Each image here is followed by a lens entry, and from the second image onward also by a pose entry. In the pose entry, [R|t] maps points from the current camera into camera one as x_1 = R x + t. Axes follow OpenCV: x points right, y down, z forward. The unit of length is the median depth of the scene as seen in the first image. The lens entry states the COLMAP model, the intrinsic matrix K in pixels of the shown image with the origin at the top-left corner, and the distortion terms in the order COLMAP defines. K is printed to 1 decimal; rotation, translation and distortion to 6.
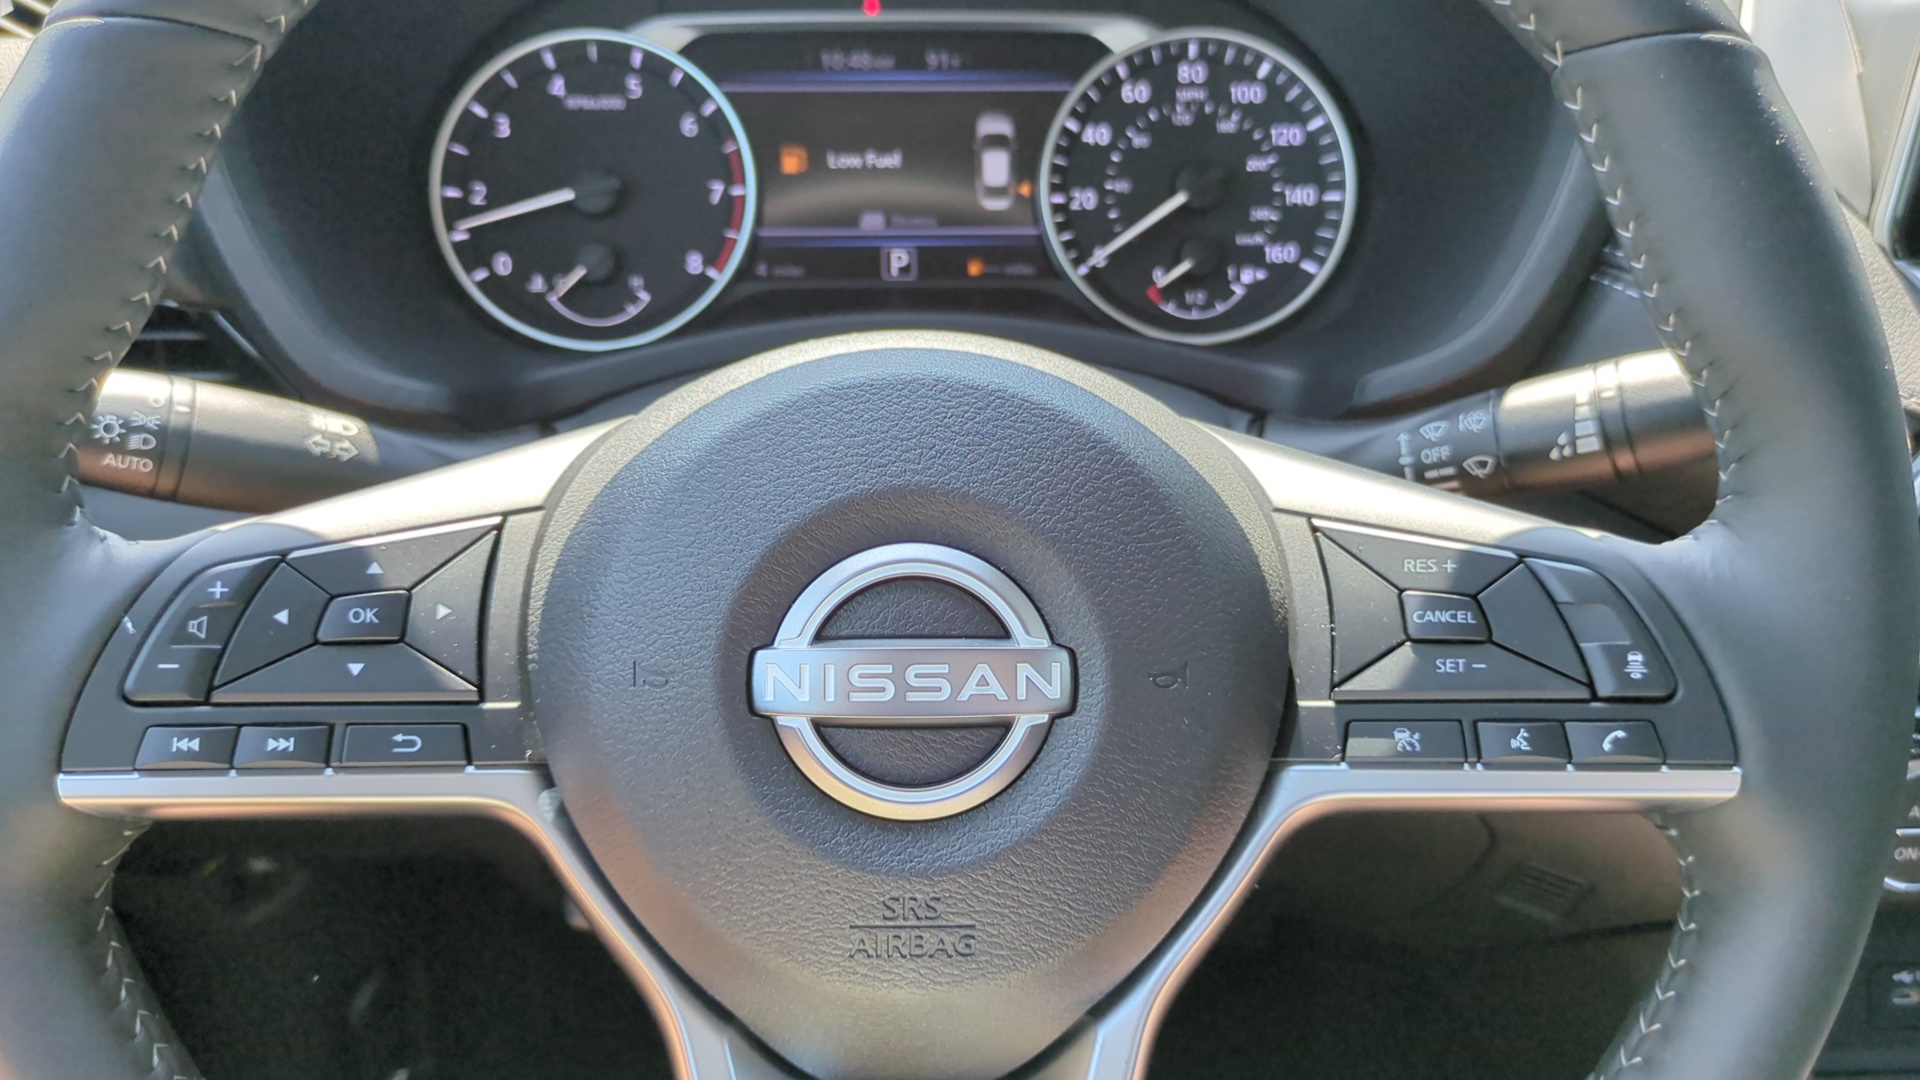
lens RADIAL K [[1653.9, 0, 966.0], [0, 1653.9, 531.9], [0, 0, 1]] dist [0.041644, -0.091945]
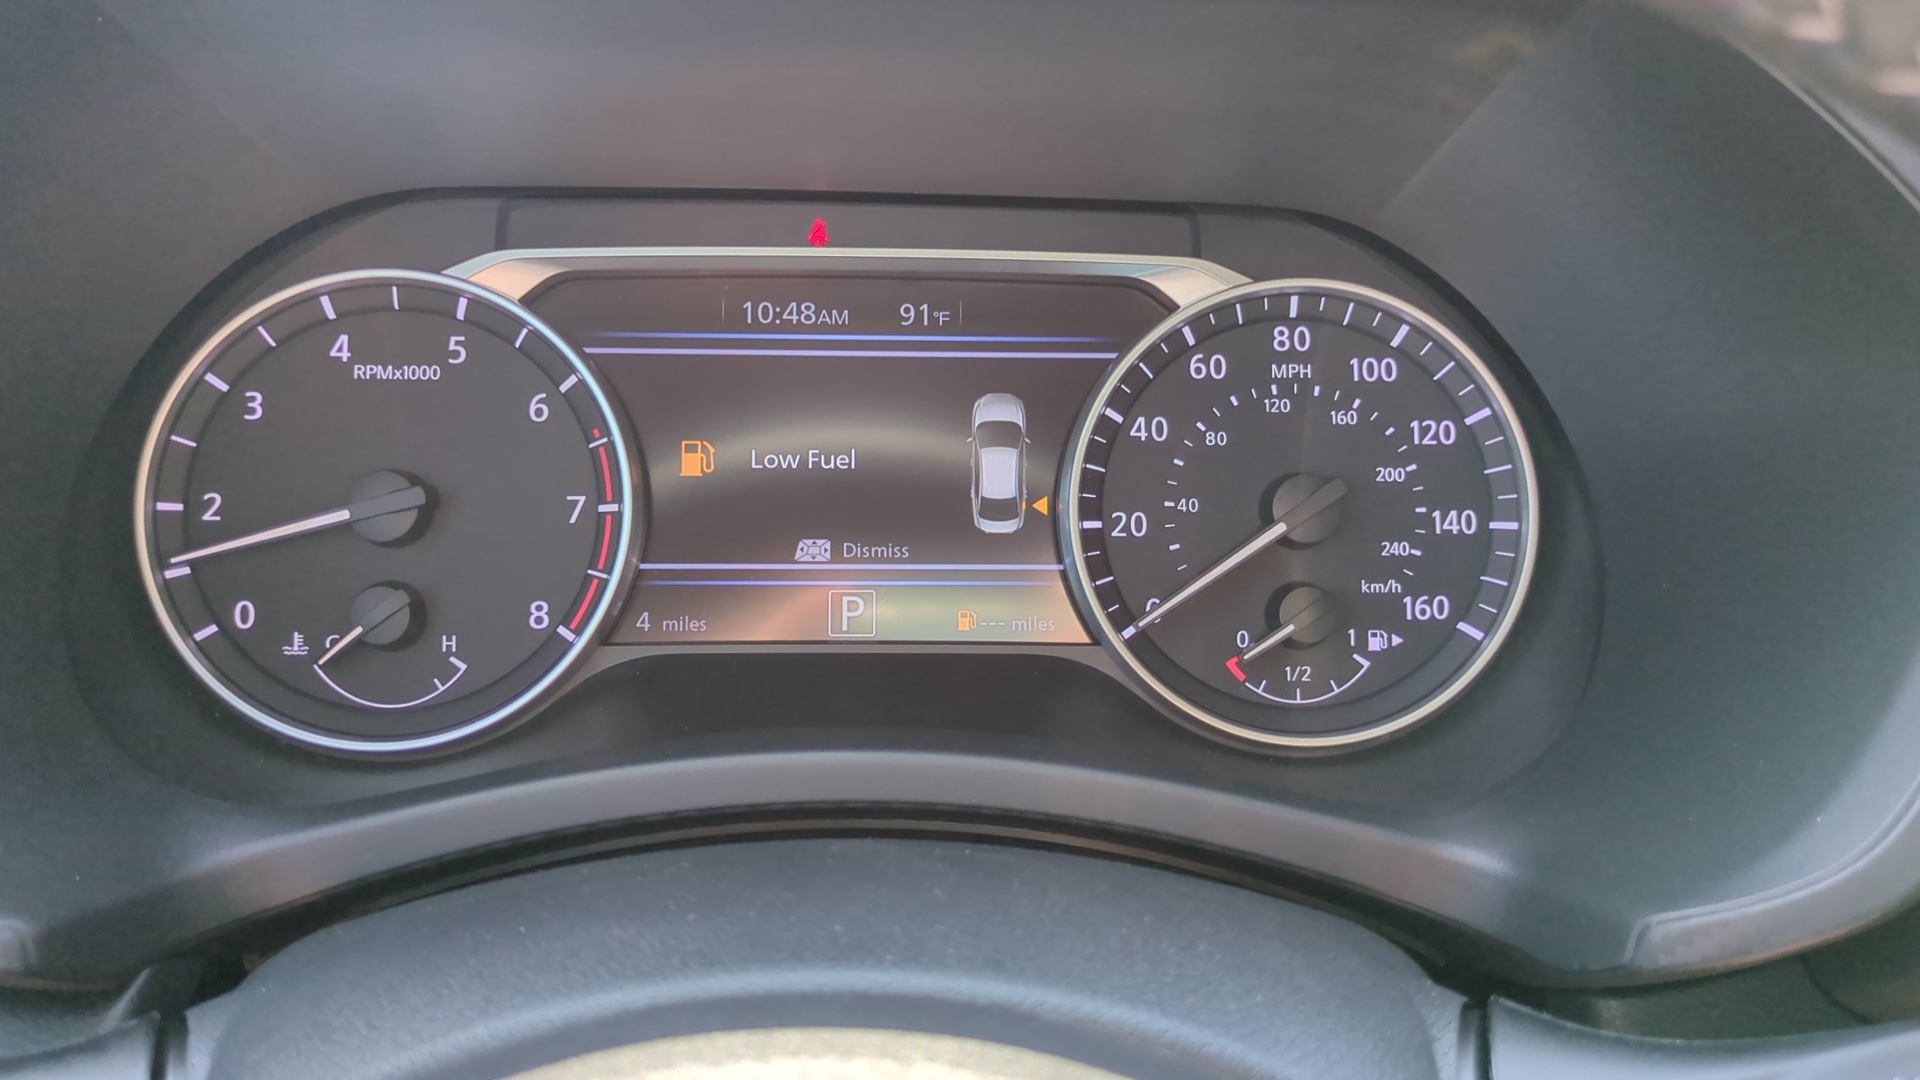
lens RADIAL K [[1653.9, 0, 966.0], [0, 1653.9, 531.9], [0, 0, 1]] dist [0.041644, -0.091945]
pose [[0.999877, 0.014282, 0.006409, 0.000897], [-0.013752, 0.996999, -0.076188, -0.150187], [-0.007478, 0.076091, 0.997073, 0.348014]]
